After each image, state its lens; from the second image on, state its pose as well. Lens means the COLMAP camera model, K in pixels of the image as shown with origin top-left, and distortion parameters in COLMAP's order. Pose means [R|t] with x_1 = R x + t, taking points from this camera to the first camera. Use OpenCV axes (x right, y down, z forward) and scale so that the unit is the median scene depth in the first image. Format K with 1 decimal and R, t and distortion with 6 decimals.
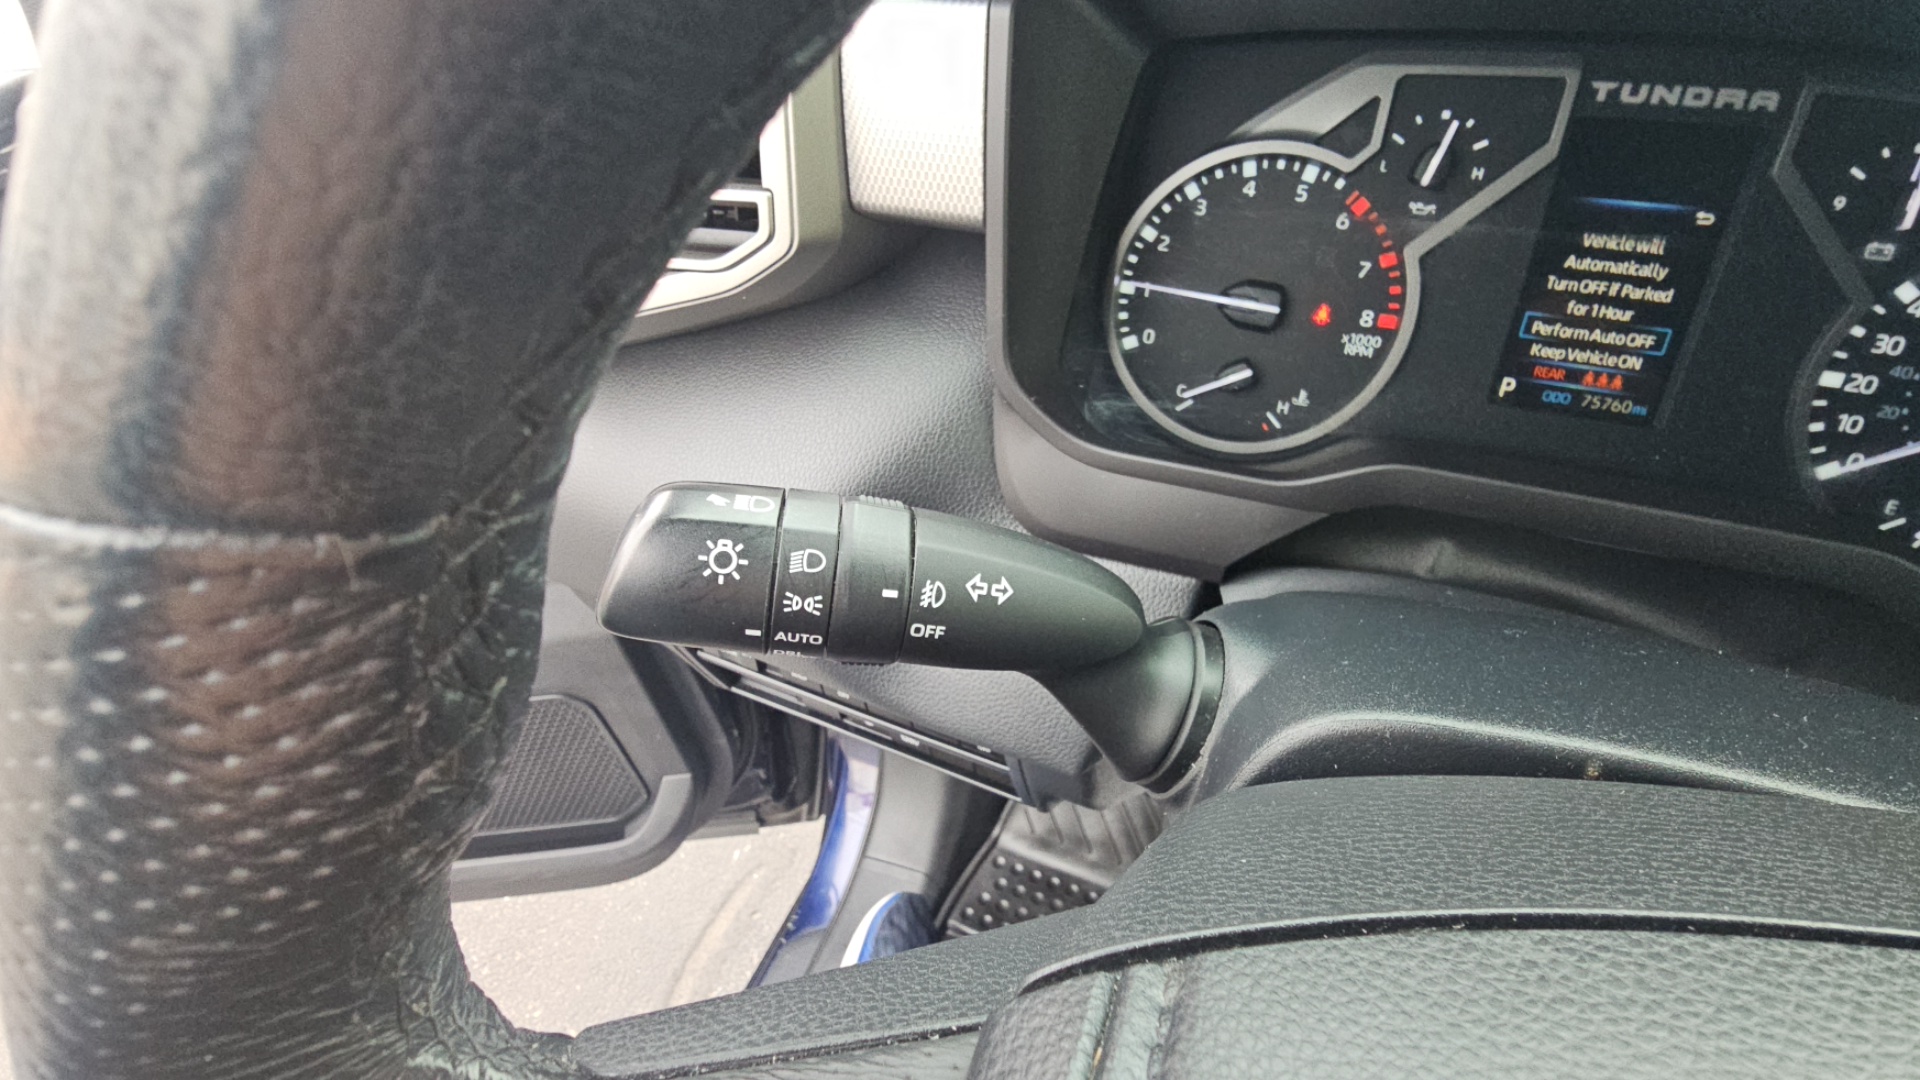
lens RADIAL K [[858.2, 0, 980.3], [0, 858.2, 541.9], [0, 0, 1]] dist [0.004781, -0.004128]
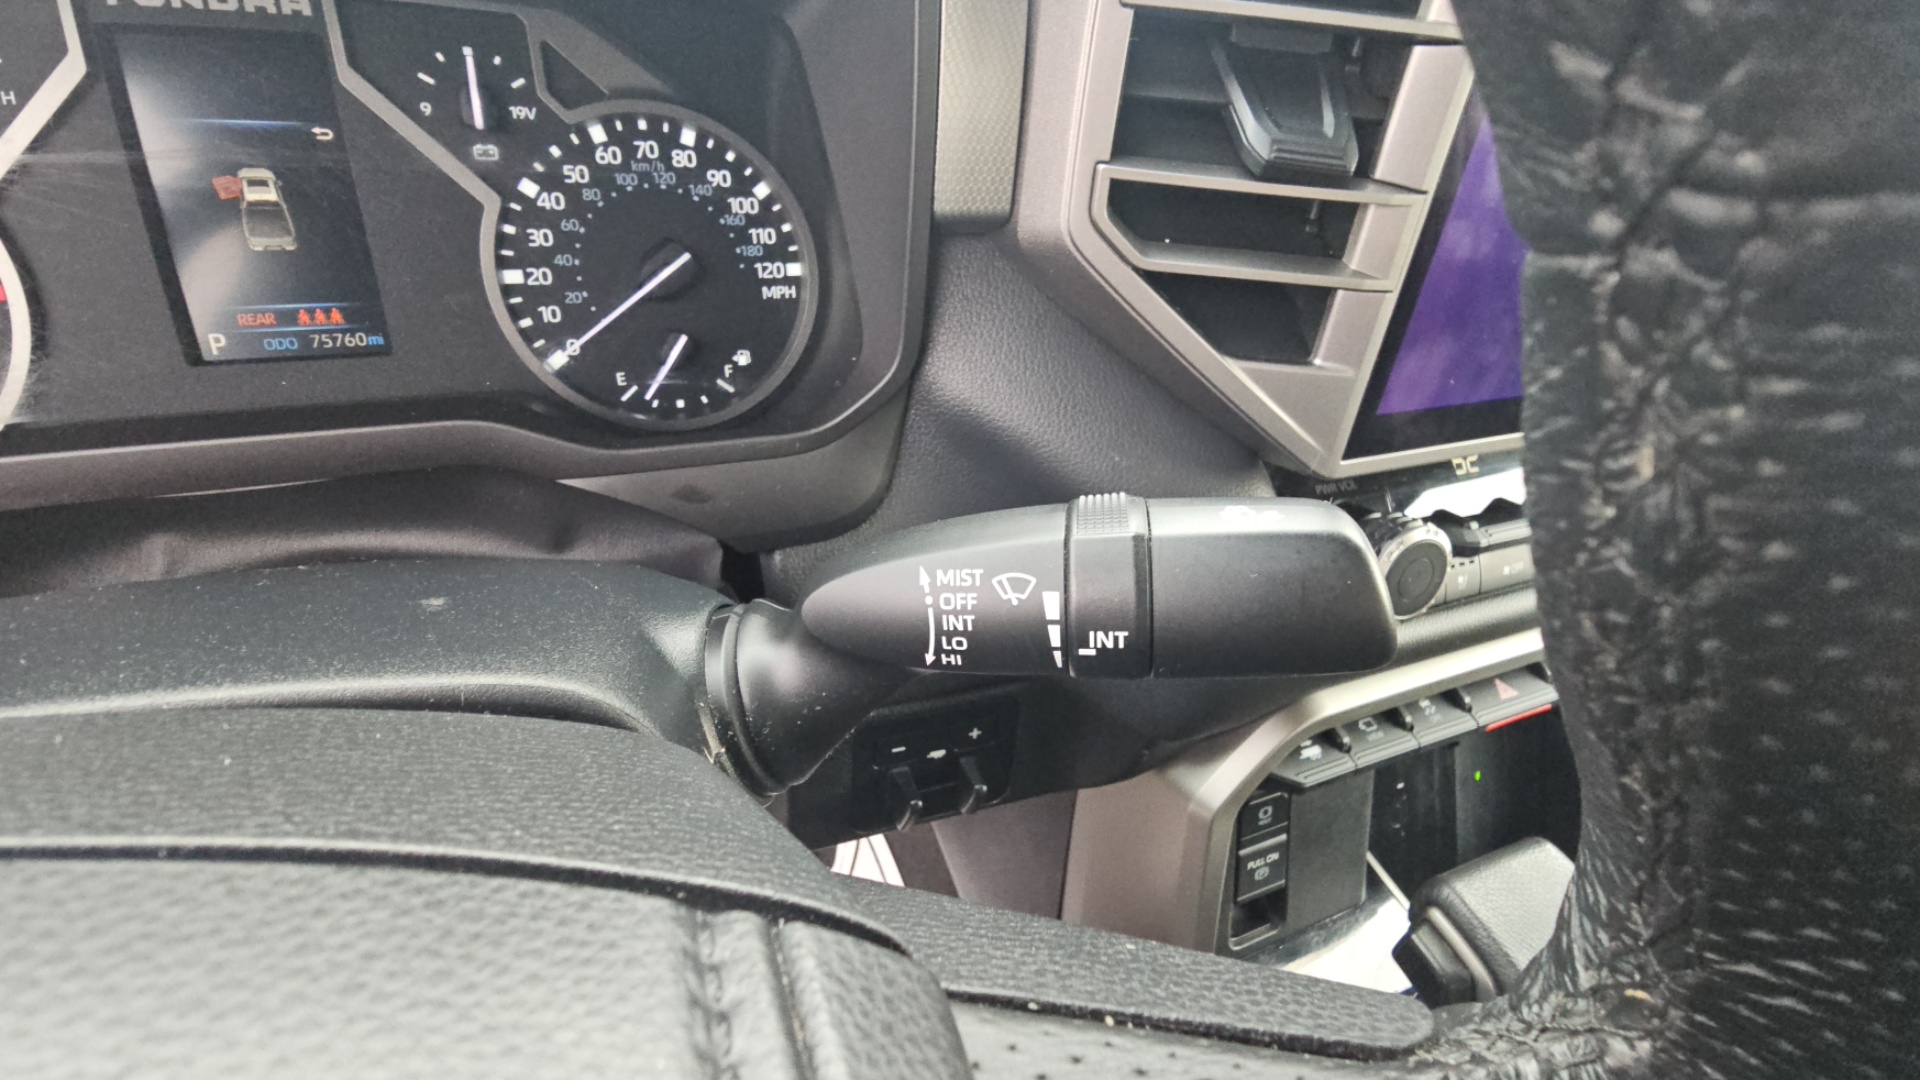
lens RADIAL K [[859.8, 0, 979.8], [0, 859.8, 545.1], [0, 0, 1]] dist [0.011102, -0.008964]
pose [[0.687294, -0.343450, 0.640054, 0.537704], [0.341492, 0.930484, 0.132597, 0.162899], [-0.641100, 0.127441, 0.756802, -0.131622]]
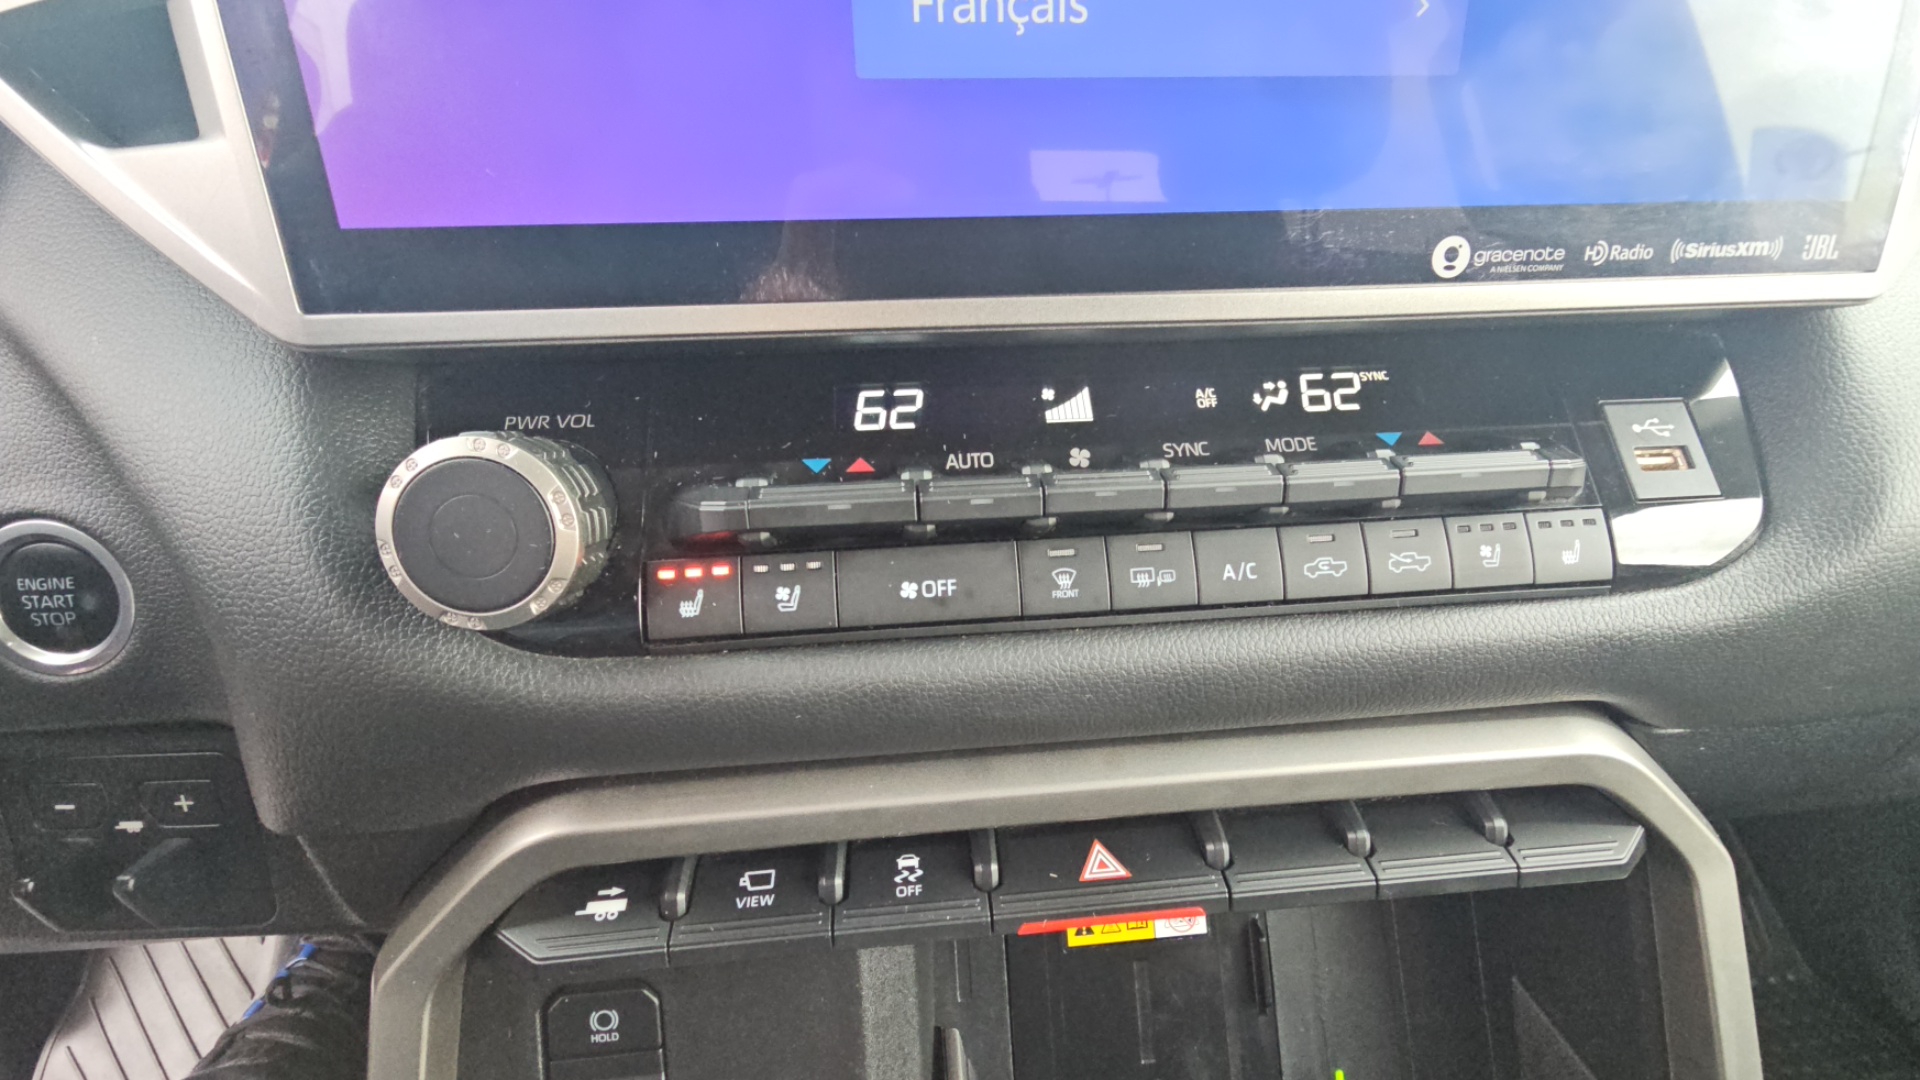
lens RADIAL K [[858.2, 0, 980.3], [0, 858.2, 541.9], [0, 0, 1]] dist [0.004781, -0.004128]
pose [[0.883728, -0.177407, 0.433072, 1.554958], [0.289344, 0.934431, -0.207649, 0.711534], [-0.367838, 0.308813, 0.877115, -0.280391]]
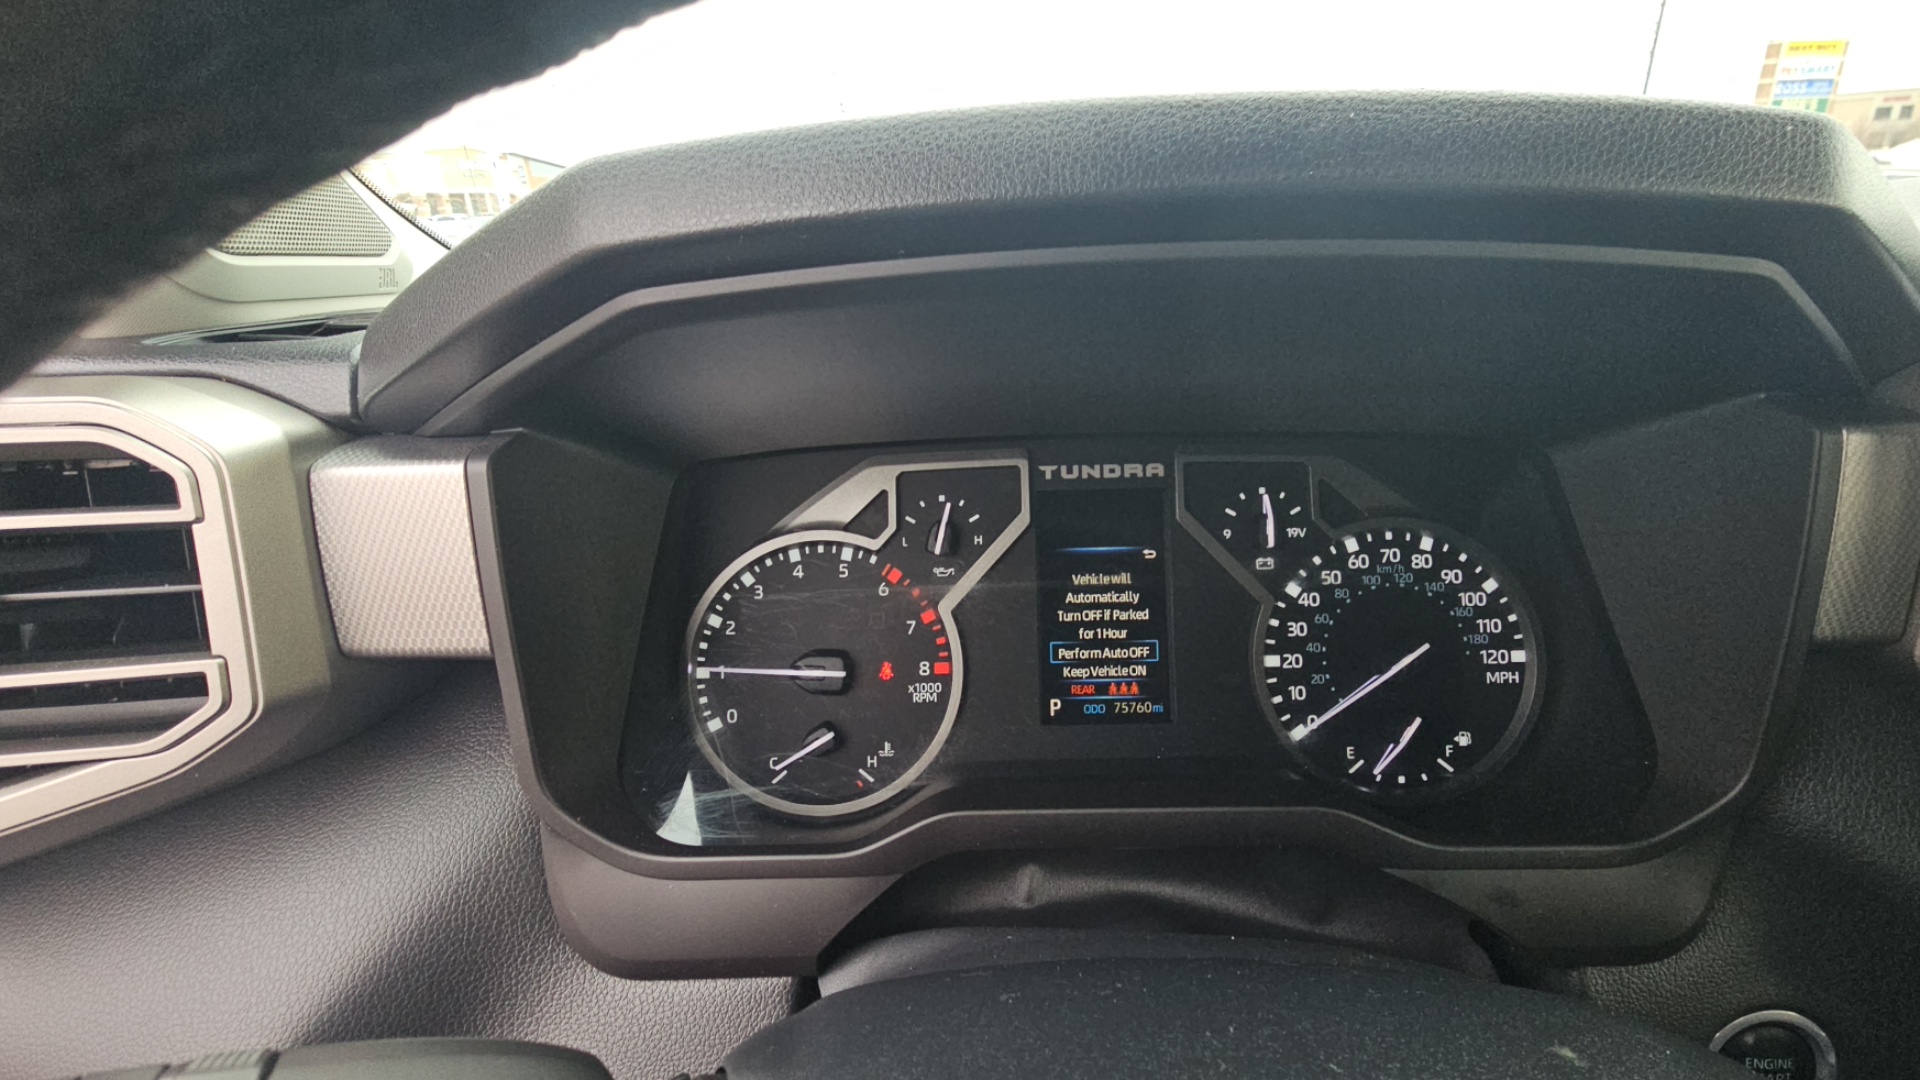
lens RADIAL K [[858.2, 0, 980.3], [0, 858.2, 541.9], [0, 0, 1]] dist [0.004781, -0.004128]
pose [[0.933971, -0.114486, 0.338514, 0.173217], [0.231769, 0.915097, -0.329970, -0.031160], [-0.271996, 0.386639, 0.881208, -0.049135]]
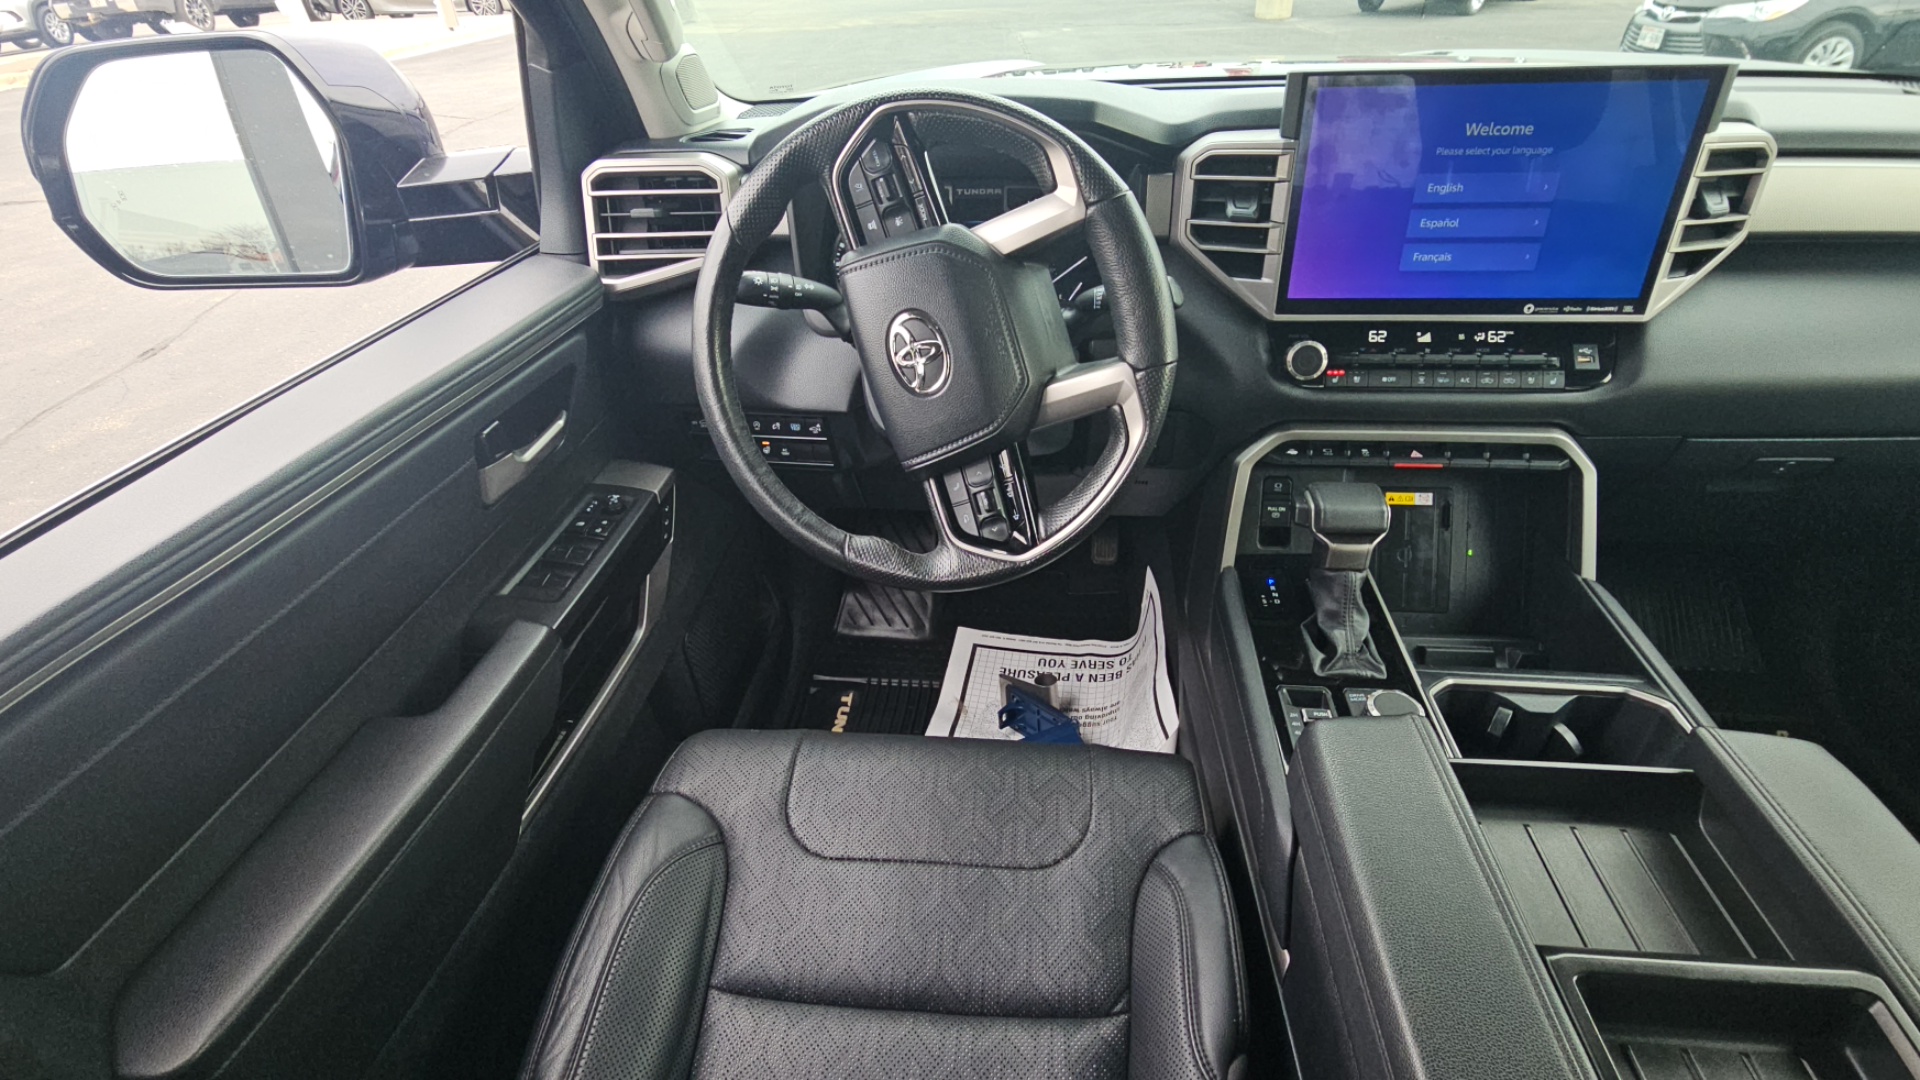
lens RADIAL K [[859.8, 0, 979.8], [0, 859.8, 545.1], [0, 0, 1]] dist [0.011102, -0.008964]
pose [[0.957740, -0.154400, 0.242680, -0.256829], [0.184341, 0.977150, -0.105812, 1.181131], [-0.220798, 0.146077, 0.964318, -2.041002]]
